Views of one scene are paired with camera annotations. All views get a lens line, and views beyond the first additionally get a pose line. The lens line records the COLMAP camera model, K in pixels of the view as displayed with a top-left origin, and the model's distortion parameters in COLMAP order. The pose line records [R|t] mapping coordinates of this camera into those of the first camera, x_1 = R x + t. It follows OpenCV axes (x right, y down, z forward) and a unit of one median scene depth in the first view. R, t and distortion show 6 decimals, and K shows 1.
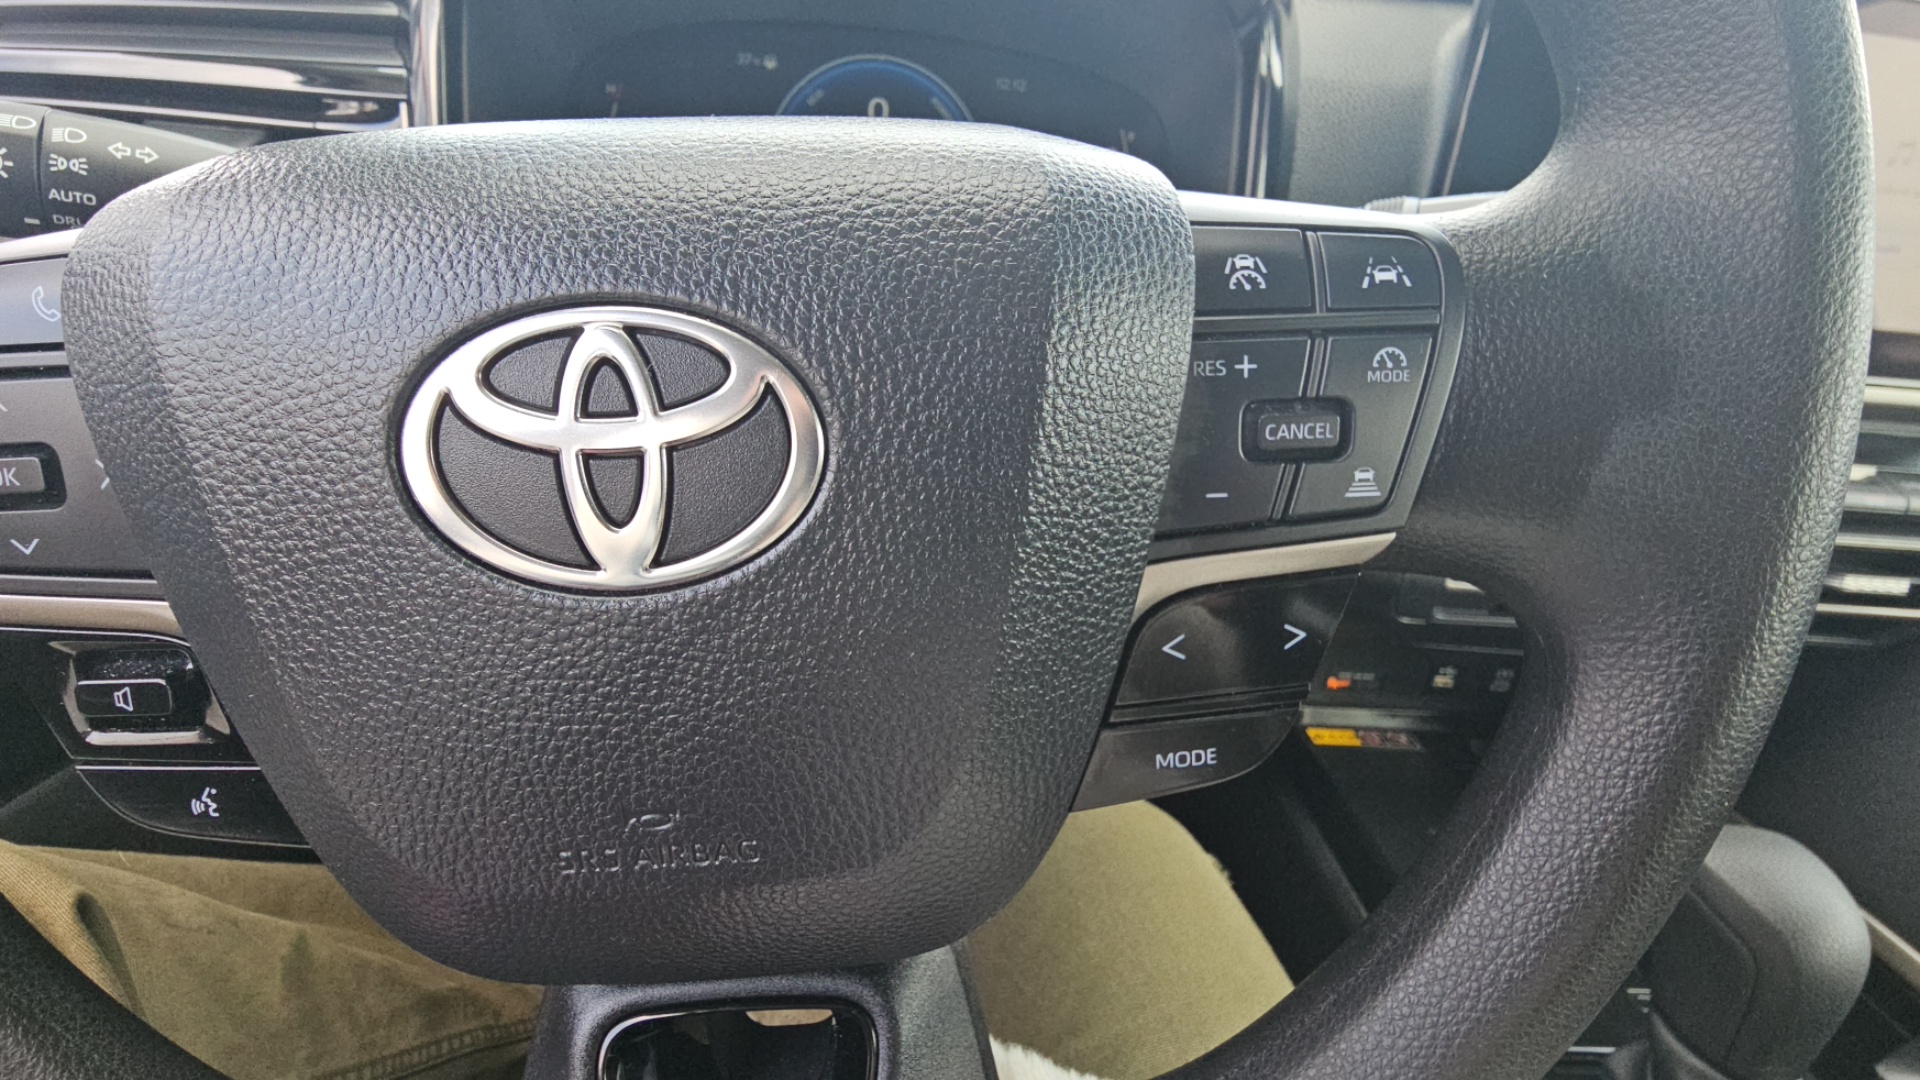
lens RADIAL K [[844.5, 0, 972.8], [0, 844.5, 541.2], [0, 0, 1]] dist [0.029008, -0.018979]
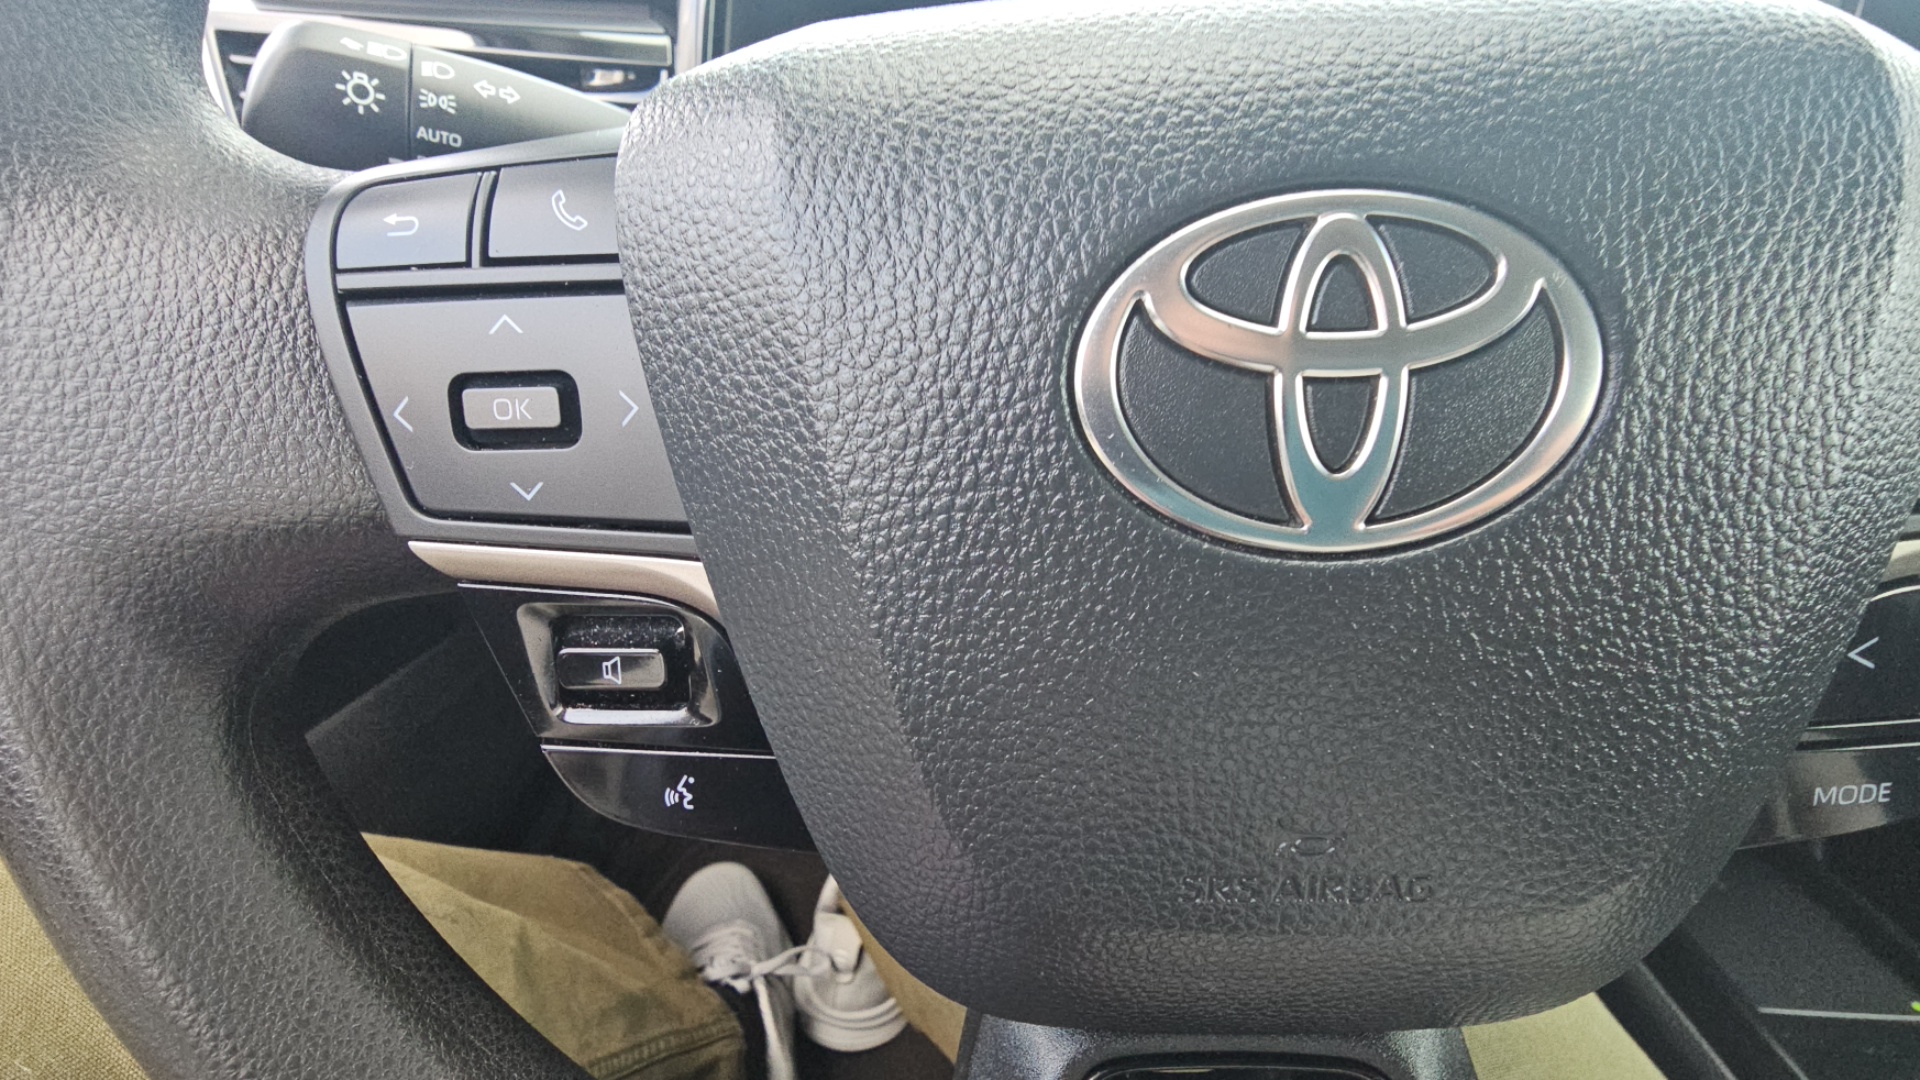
lens RADIAL K [[856.1, 0, 974.9], [0, 856.1, 543.1], [0, 0, 1]] dist [0.001076, -0.000508]
pose [[0.997270, 0.024312, -0.069718, -0.543378], [-0.025146, 0.999622, -0.011101, 0.053125], [0.069421, 0.012824, 0.997505, 0.143812]]
